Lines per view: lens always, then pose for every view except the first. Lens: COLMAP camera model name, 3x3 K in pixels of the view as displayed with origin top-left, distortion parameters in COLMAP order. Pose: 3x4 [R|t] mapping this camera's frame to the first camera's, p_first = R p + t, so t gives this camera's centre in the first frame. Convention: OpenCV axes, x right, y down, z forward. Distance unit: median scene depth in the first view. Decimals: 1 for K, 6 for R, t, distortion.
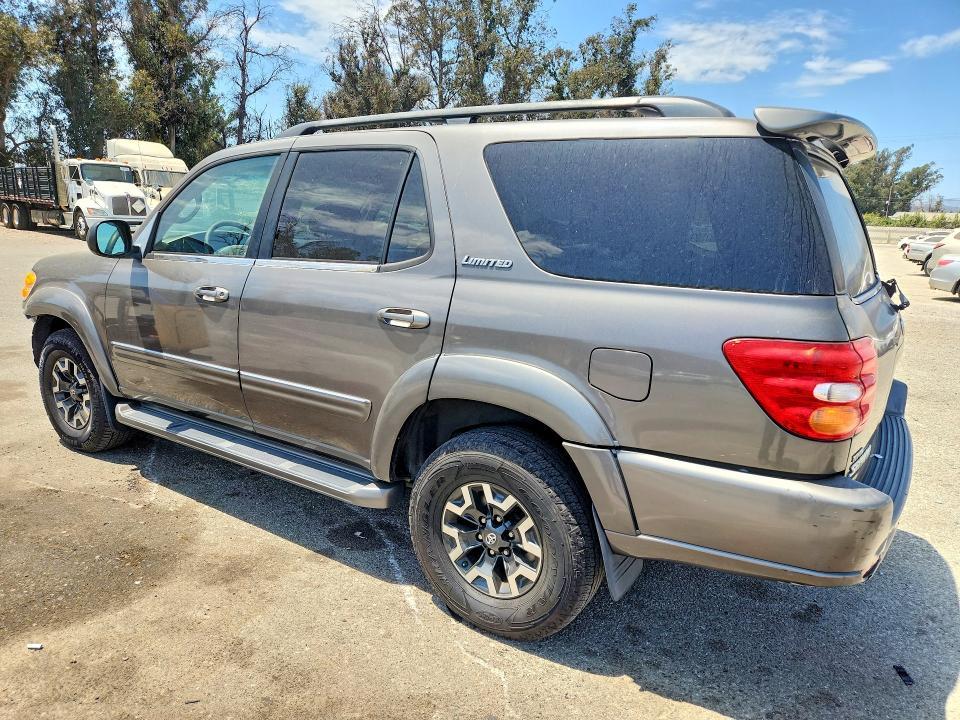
lens RADIAL K [[718.5, 0, 483.7], [0, 718.5, 356.7], [0, 0, 1]] dist [0.024783, -0.005386]
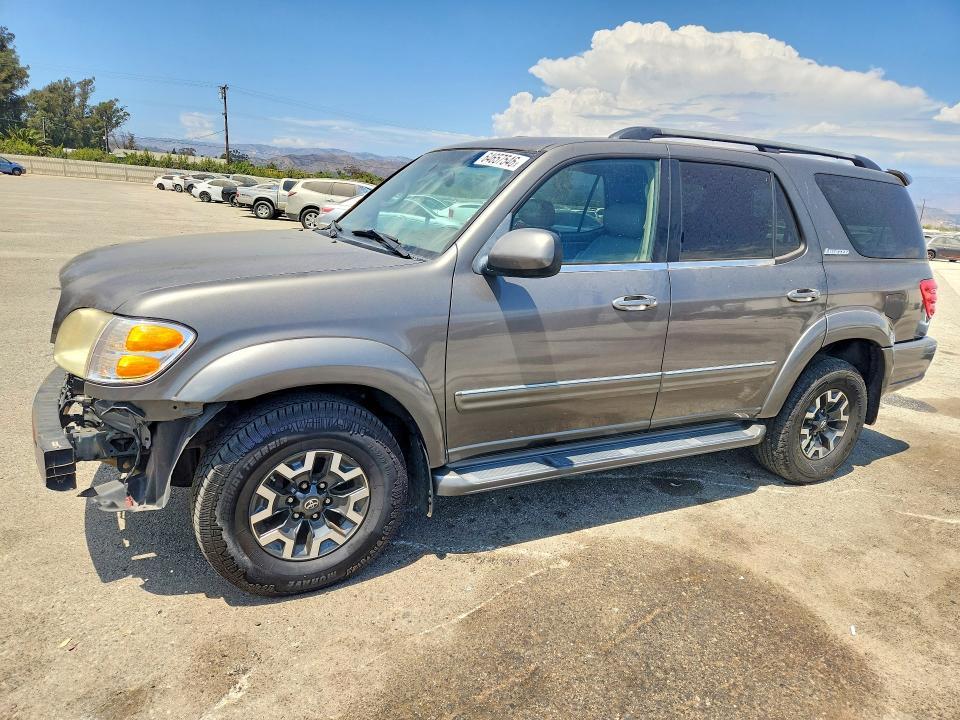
lens RADIAL K [[718.5, 0, 482.8], [0, 718.5, 360.7], [0, 0, 1]] dist [0.024783, -0.005386]
pose [[0.395636, -0.210136, 0.894044, -1.237728], [0.114164, 0.977175, 0.179154, -0.192242], [-0.911284, 0.031188, 0.410596, 0.737617]]
